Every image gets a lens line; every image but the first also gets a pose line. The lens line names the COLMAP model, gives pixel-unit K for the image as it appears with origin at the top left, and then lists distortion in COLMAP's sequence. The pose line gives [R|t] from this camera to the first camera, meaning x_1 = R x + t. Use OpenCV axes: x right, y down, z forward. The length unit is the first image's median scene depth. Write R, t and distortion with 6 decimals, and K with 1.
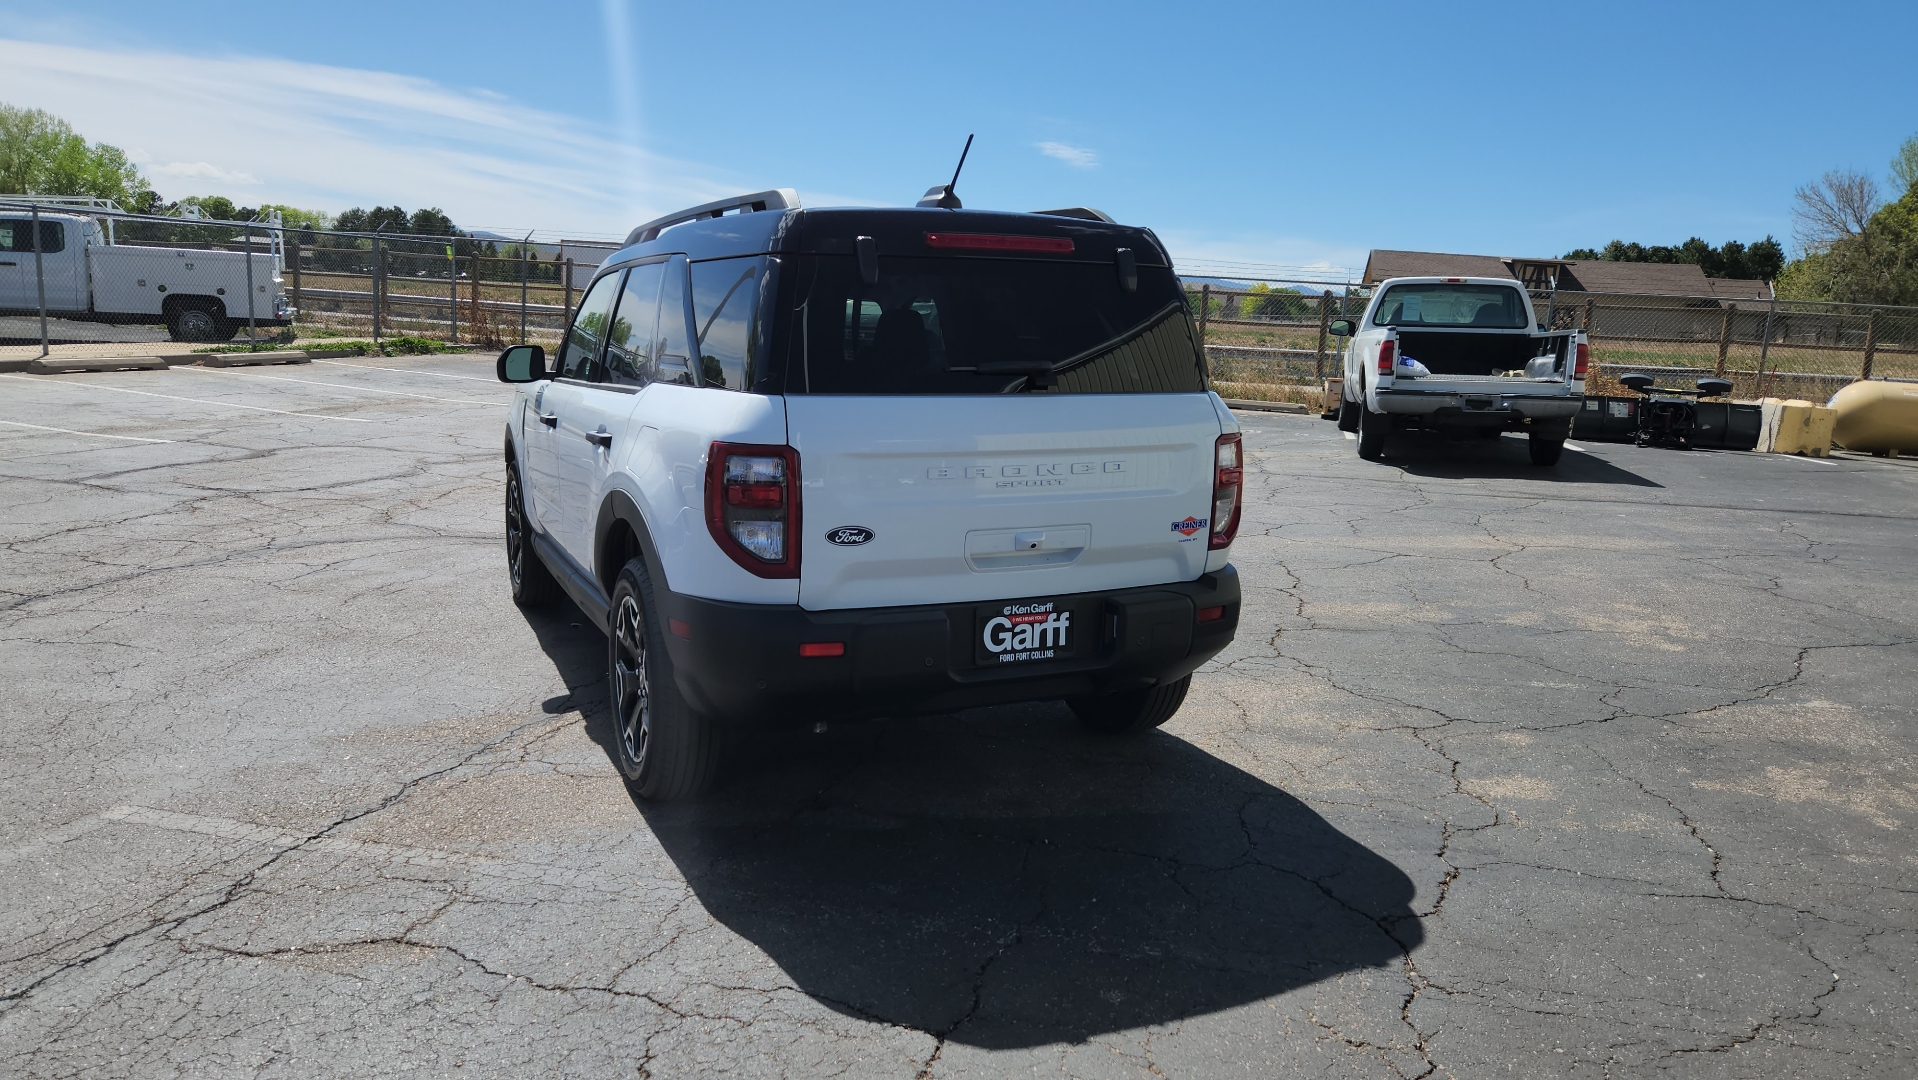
lens RADIAL K [[1282.6, 0, 931.4], [0, 1282.6, 549.1], [0, 0, 1]] dist [0.066524, -0.050520]
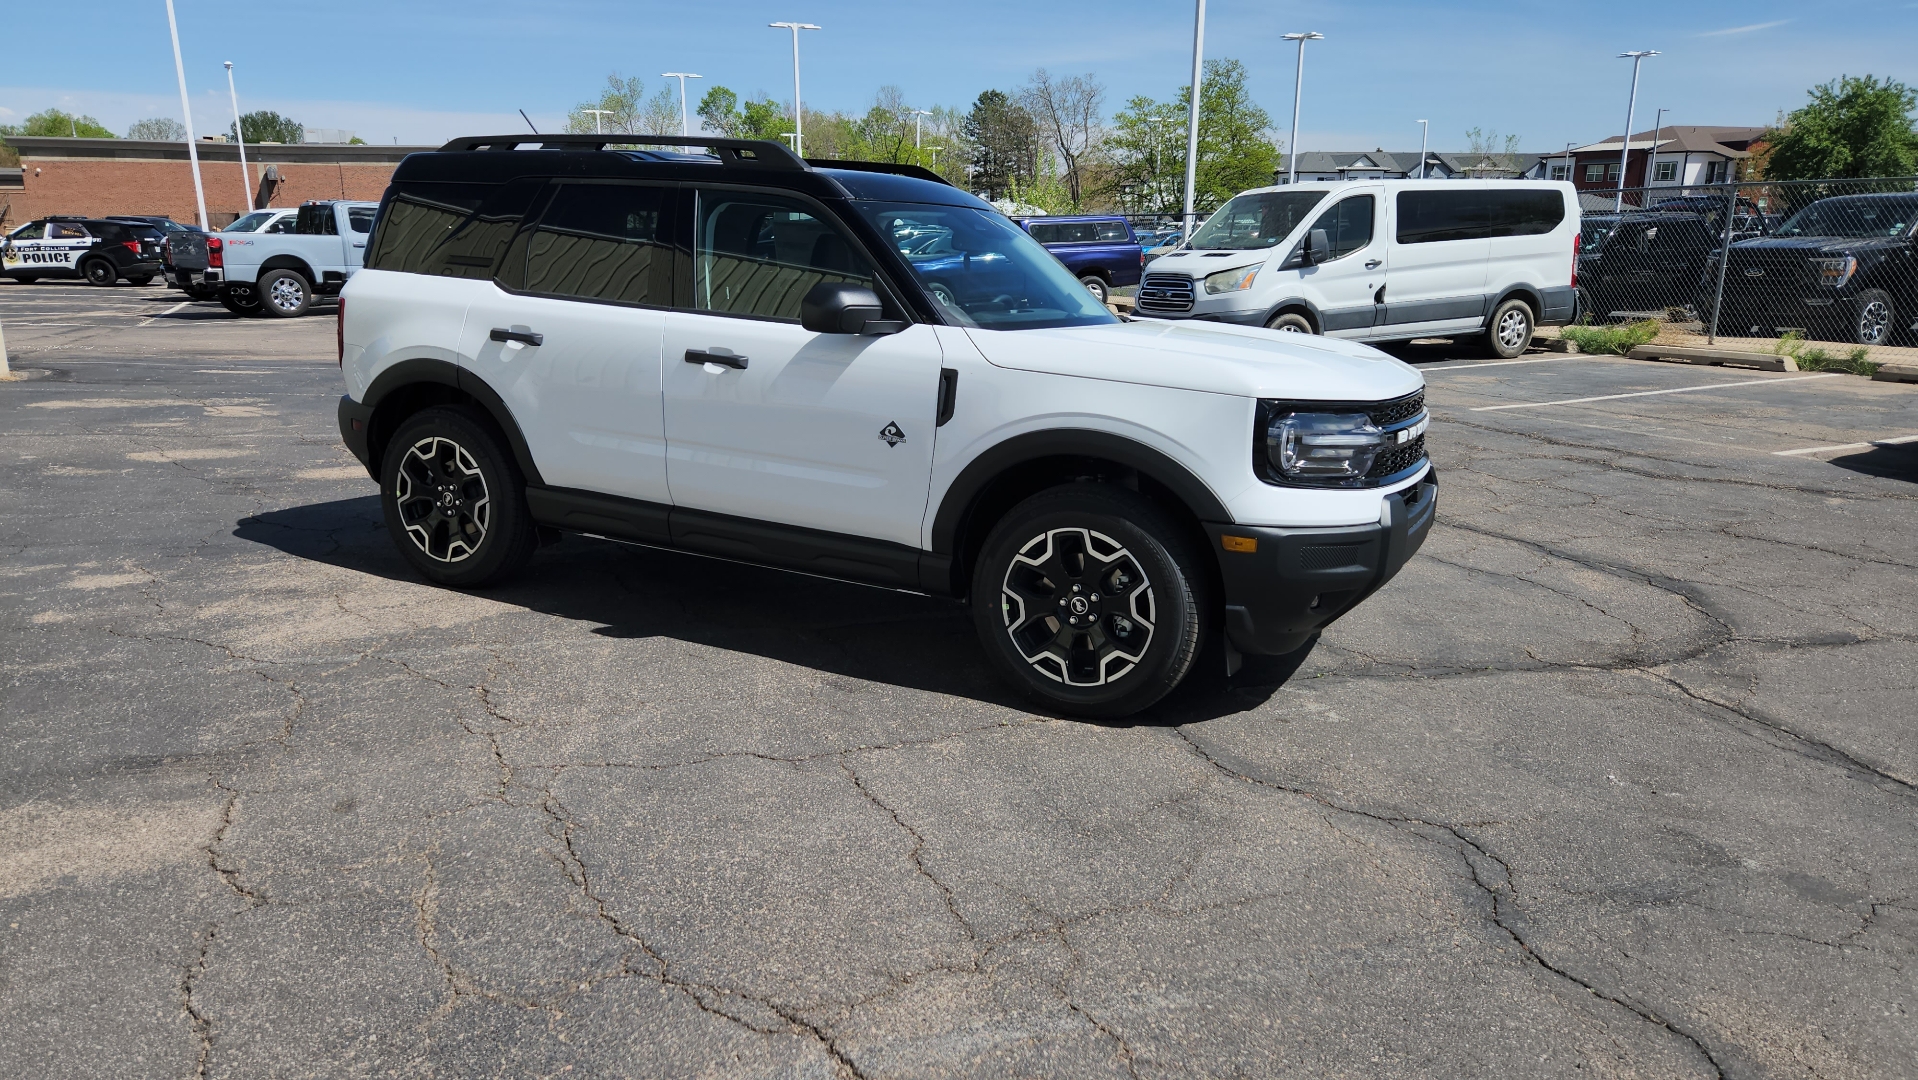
lens RADIAL K [[1283.9, 0, 920.0], [0, 1283.9, 561.7], [0, 0, 1]] dist [0.068600, -0.054478]
pose [[-0.786677, 0.096548, -0.609769, 0.636485], [-0.157968, 0.923336, 0.349995, -0.423014], [0.596813, 0.371657, -0.711116, 2.513666]]
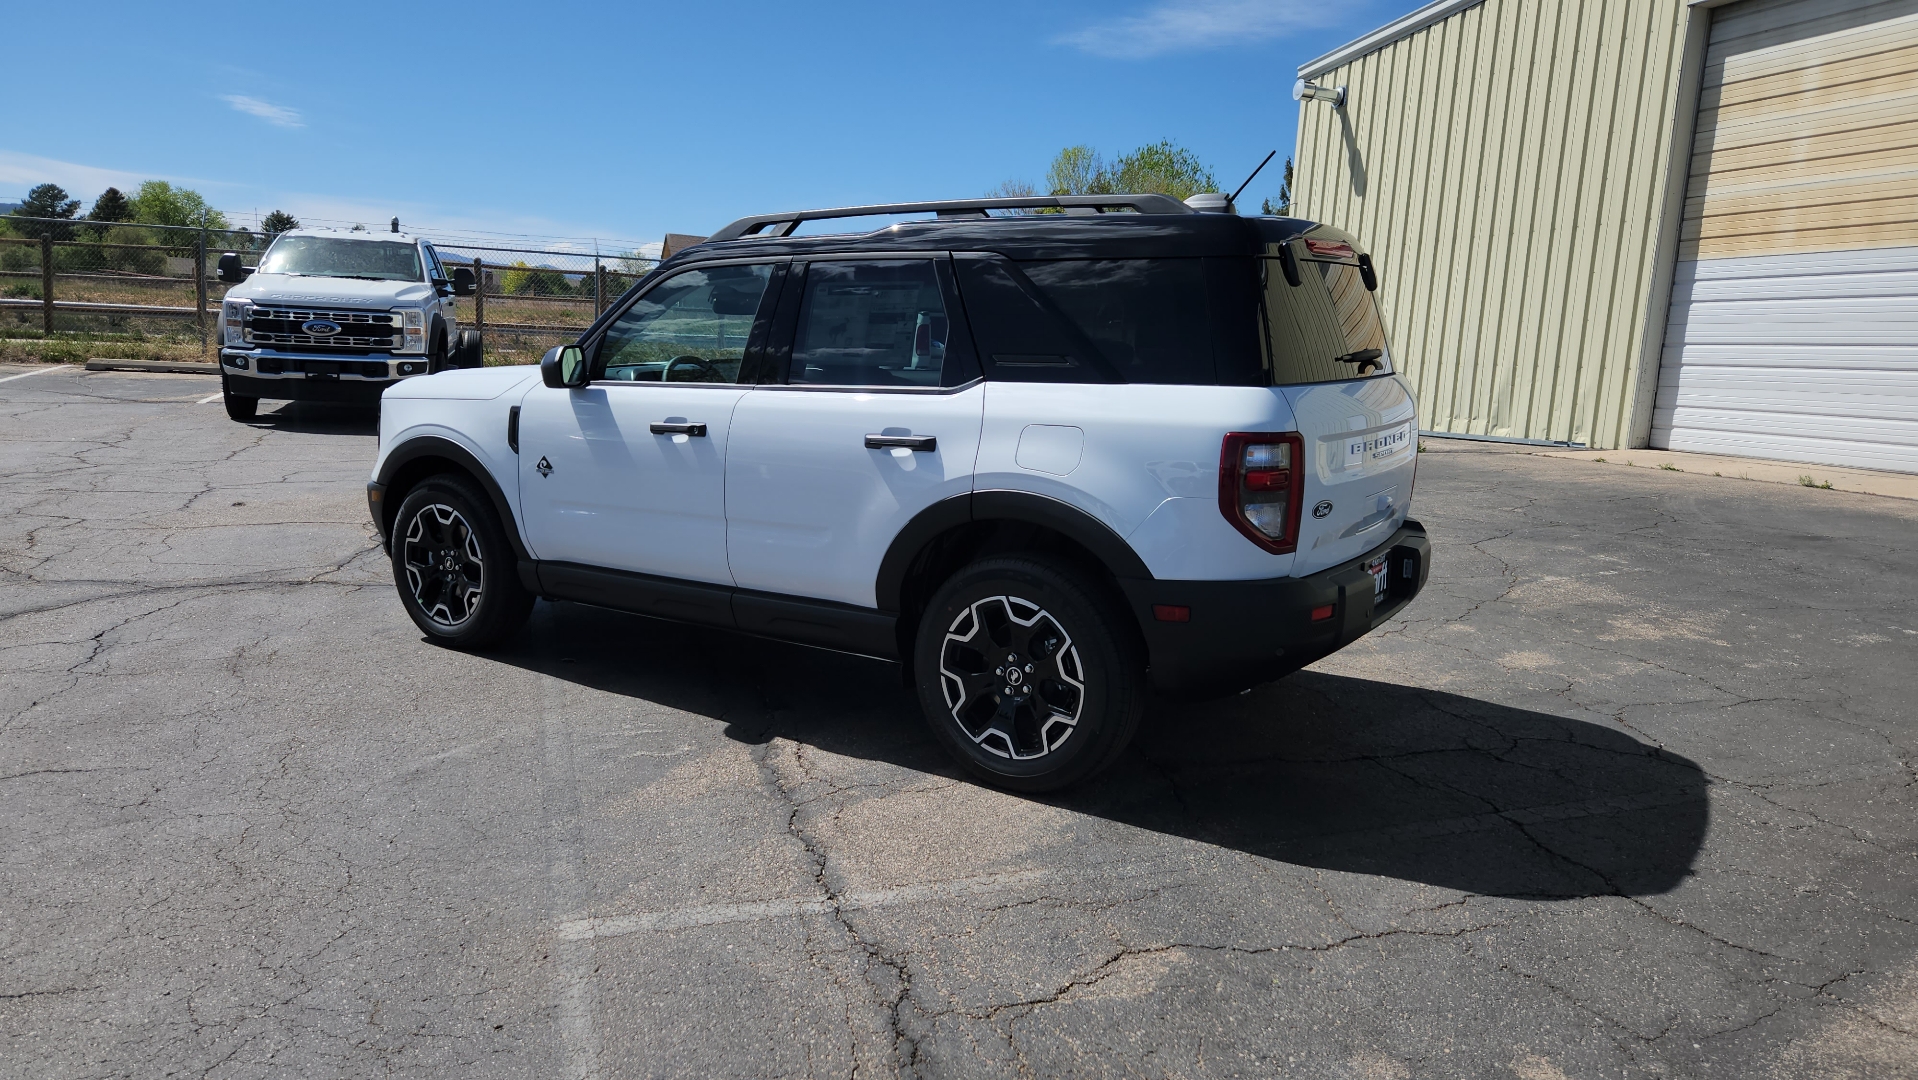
lens RADIAL K [[1282.6, 0, 926.4], [0, 1282.6, 540.2], [0, 0, 1]] dist [0.066524, -0.050520]
pose [[0.851202, -0.099392, 0.515340, -0.811536], [0.094830, 0.994869, 0.035243, -0.048402], [-0.516199, 0.018871, 0.856261, 0.183126]]
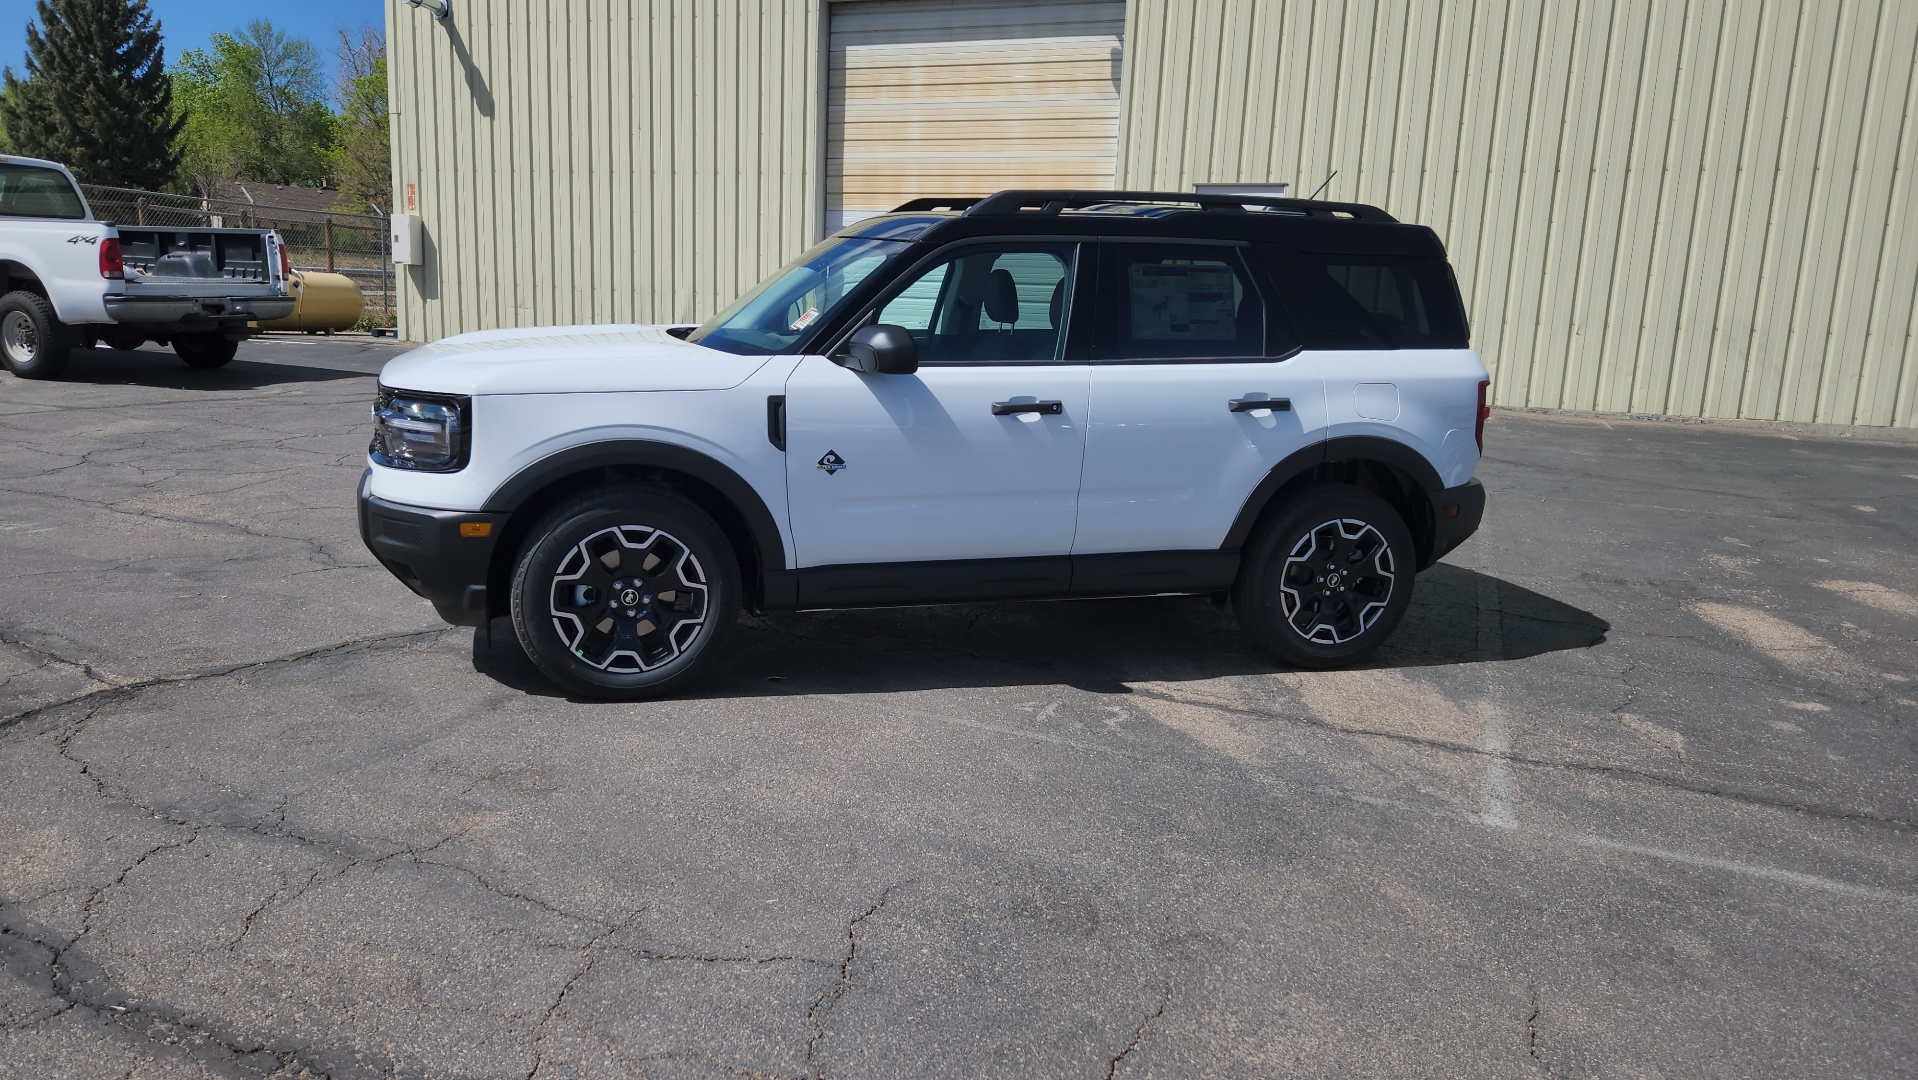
lens RADIAL K [[1284.0, 0, 918.8], [0, 1284.0, 541.7], [0, 0, 1]] dist [0.068894, -0.052829]
pose [[0.136761, -0.229070, 0.963755, -1.567886], [0.132539, 0.968380, 0.211361, -0.274201], [-0.981697, 0.098829, 0.162797, 1.228849]]
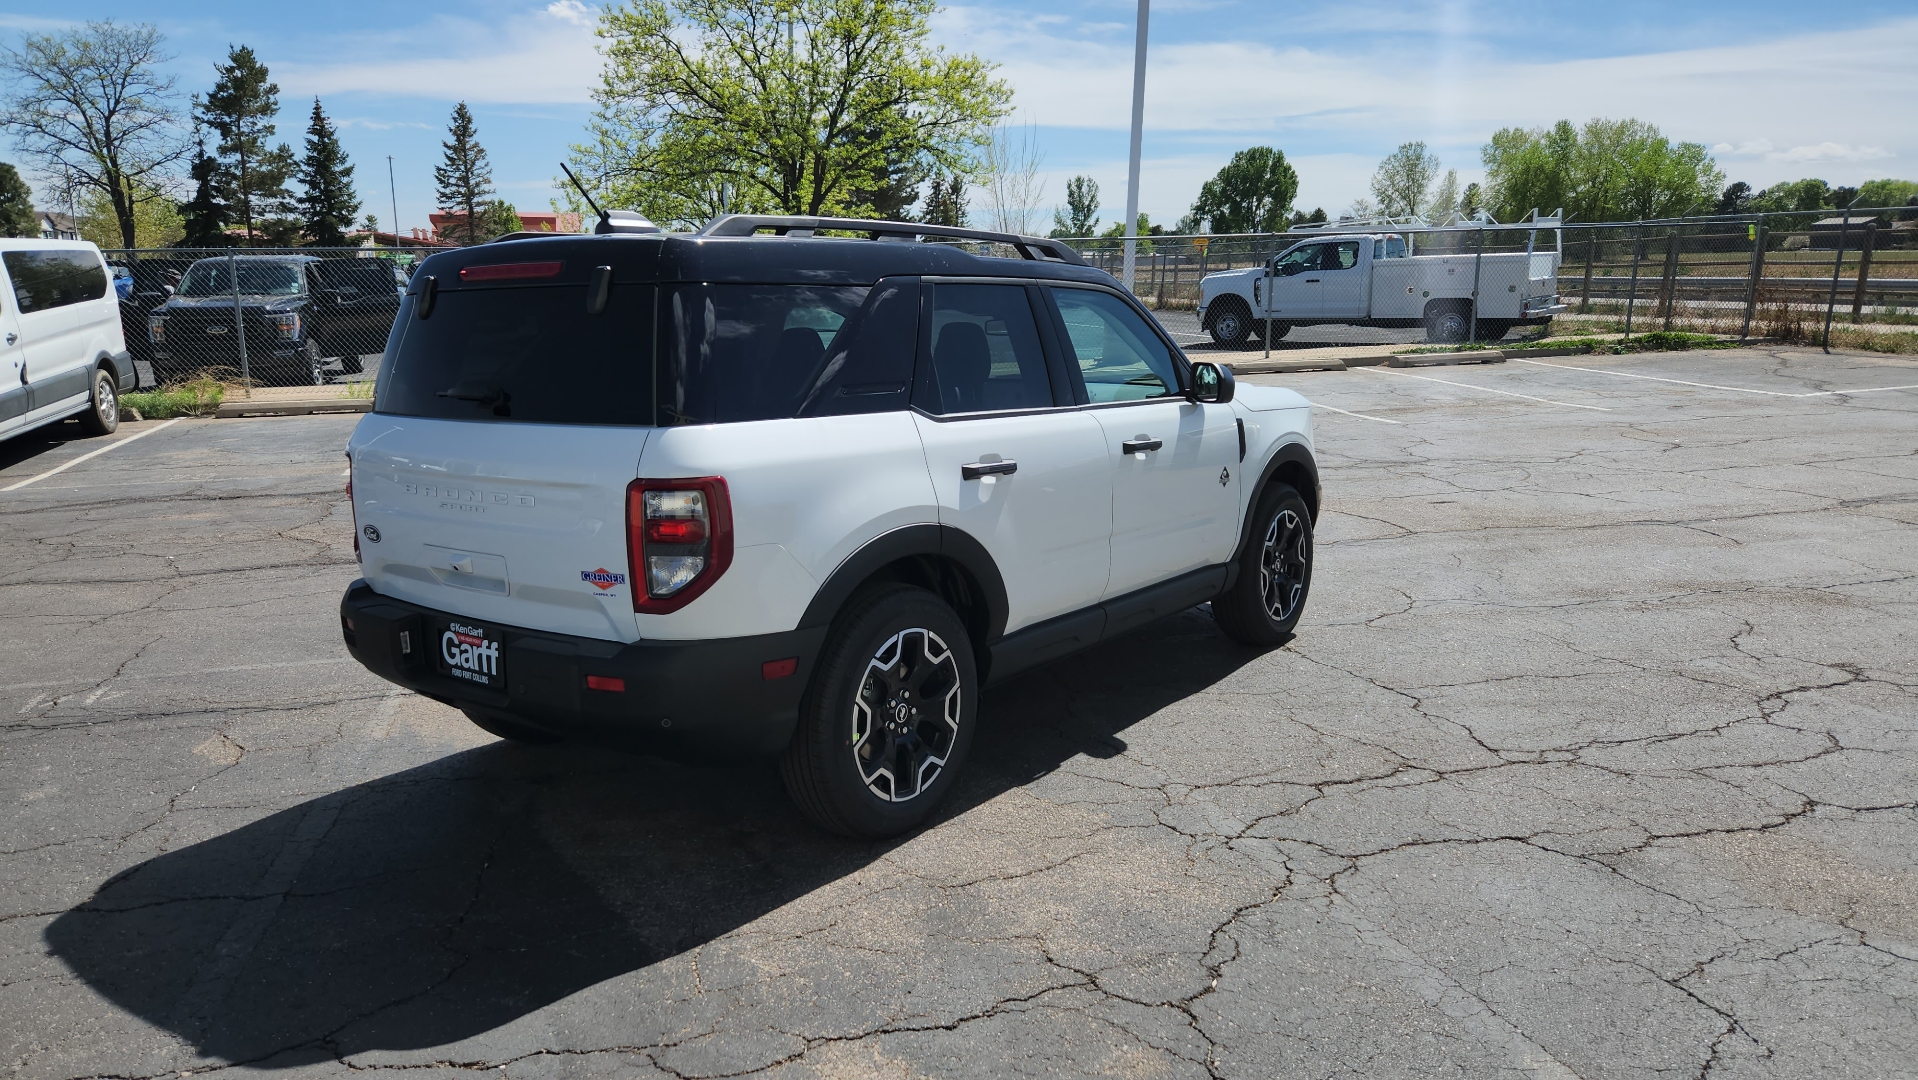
lens RADIAL K [[1282.6, 0, 928.5], [0, 1282.6, 549.4], [0, 0, 1]] dist [0.066524, -0.050520]
pose [[0.468609, 0.127934, -0.874093, 1.041657], [-0.123331, 0.989242, 0.078668, -0.130557], [0.874754, 0.070938, 0.479346, 0.757296]]
